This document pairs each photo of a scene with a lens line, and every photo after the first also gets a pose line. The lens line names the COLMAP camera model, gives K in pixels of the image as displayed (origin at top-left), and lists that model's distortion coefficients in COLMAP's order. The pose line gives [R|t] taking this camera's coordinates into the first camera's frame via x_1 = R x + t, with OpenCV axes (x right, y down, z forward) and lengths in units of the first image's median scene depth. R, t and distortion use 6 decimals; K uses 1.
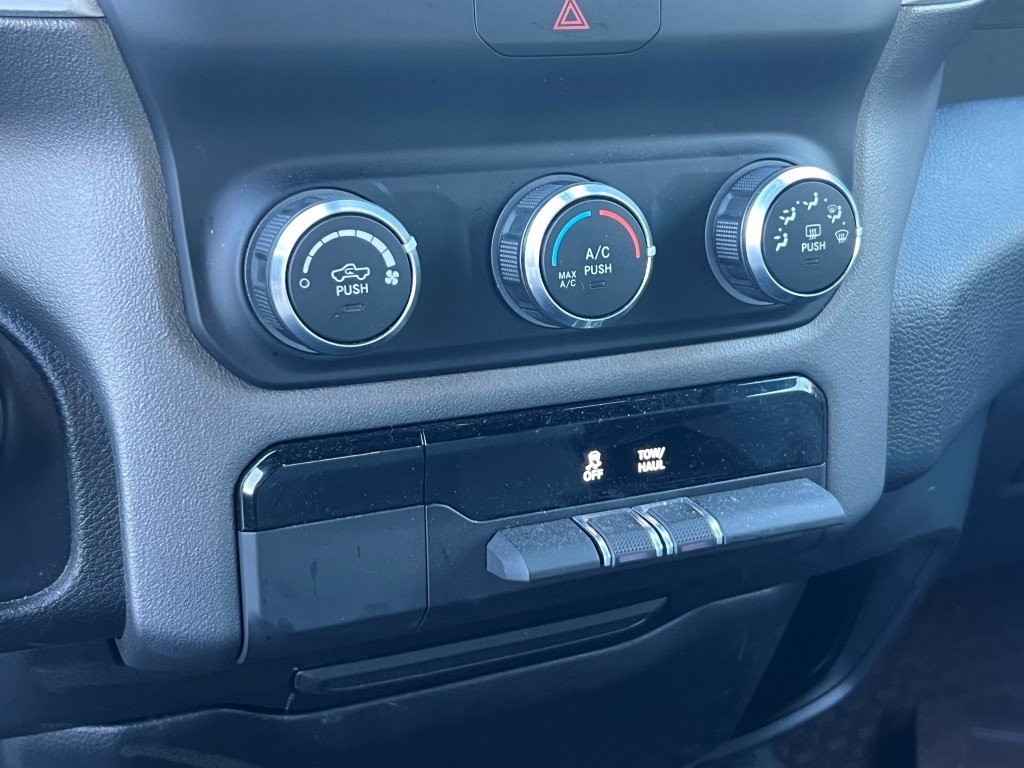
lens RADIAL K [[1476.3, 0, 512.0], [0, 1476.3, 384.0], [0, 0, 1]] dist [0.027749, -0.036285]
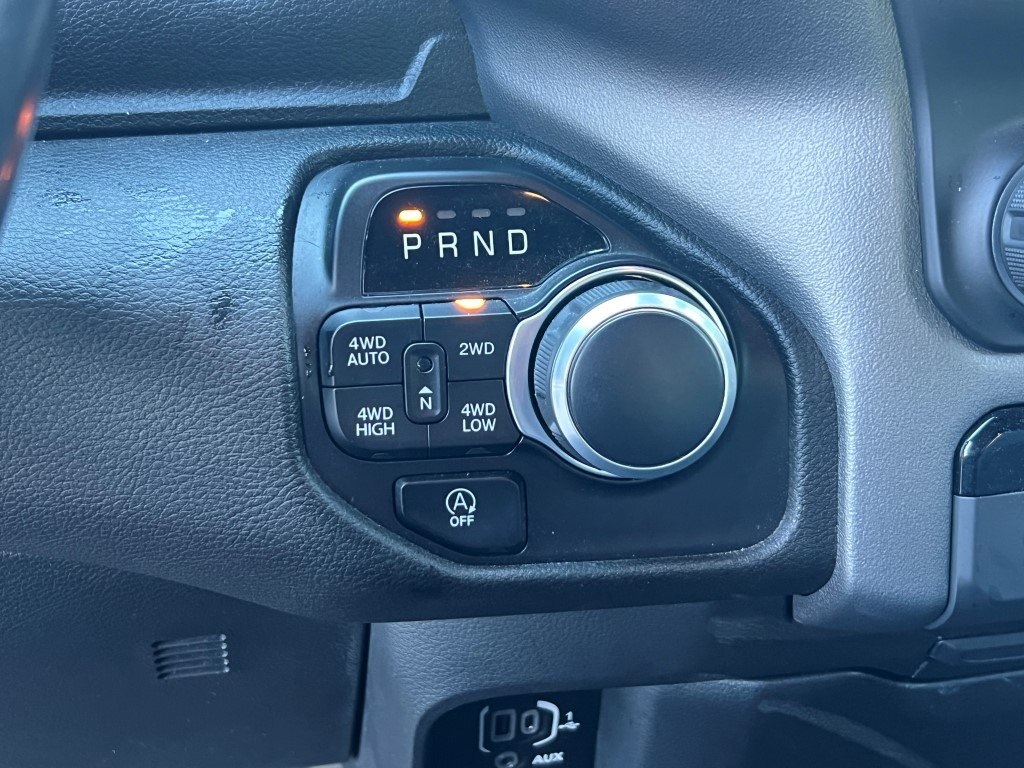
lens RADIAL K [[1385.1, 0, 512.0], [0, 1385.1, 384.0], [0, 0, 1]] dist [0.192055, -0.618022]
pose [[0.977486, 0.026771, -0.209296, -0.281134], [-0.024534, 0.999611, 0.013275, 0.020255], [0.209570, -0.007841, 0.977762, 0.022100]]
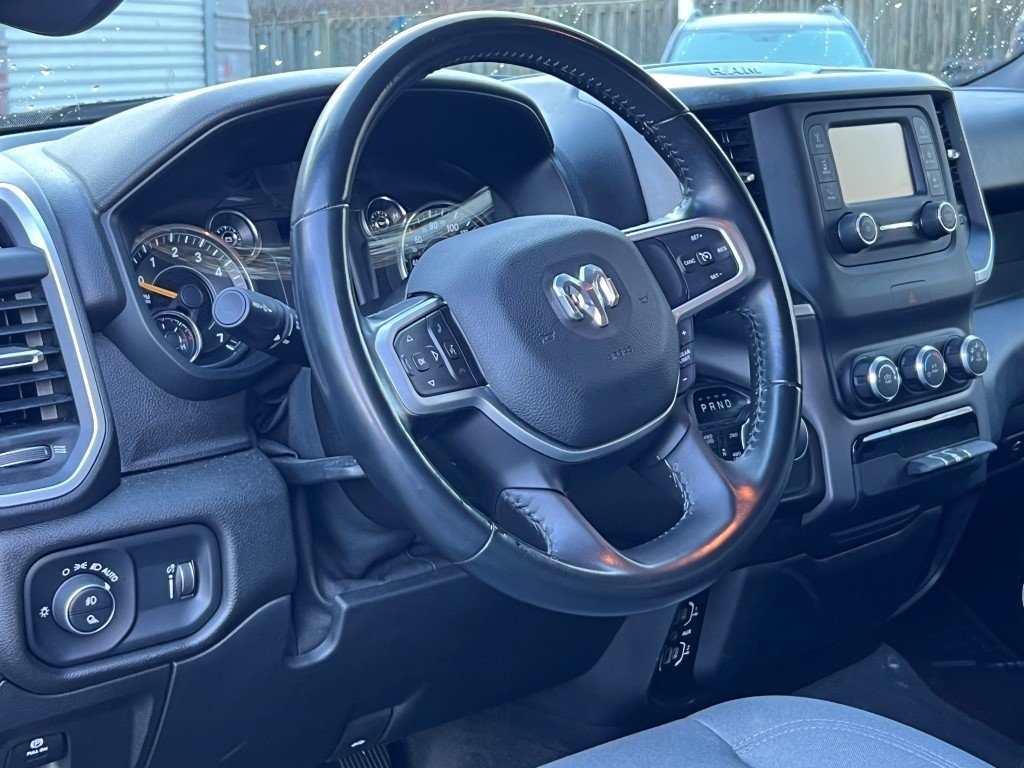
lens RADIAL K [[1569.2, 0, 512.0], [0, 1569.2, 384.0], [0, 0, 1]] dist [0.196861, -0.036309]
pose [[0.951697, -0.131588, 0.277411, -1.847929], [0.181324, 0.969997, -0.161948, 0.358475], [-0.247778, 0.204427, 0.947004, -2.149594]]
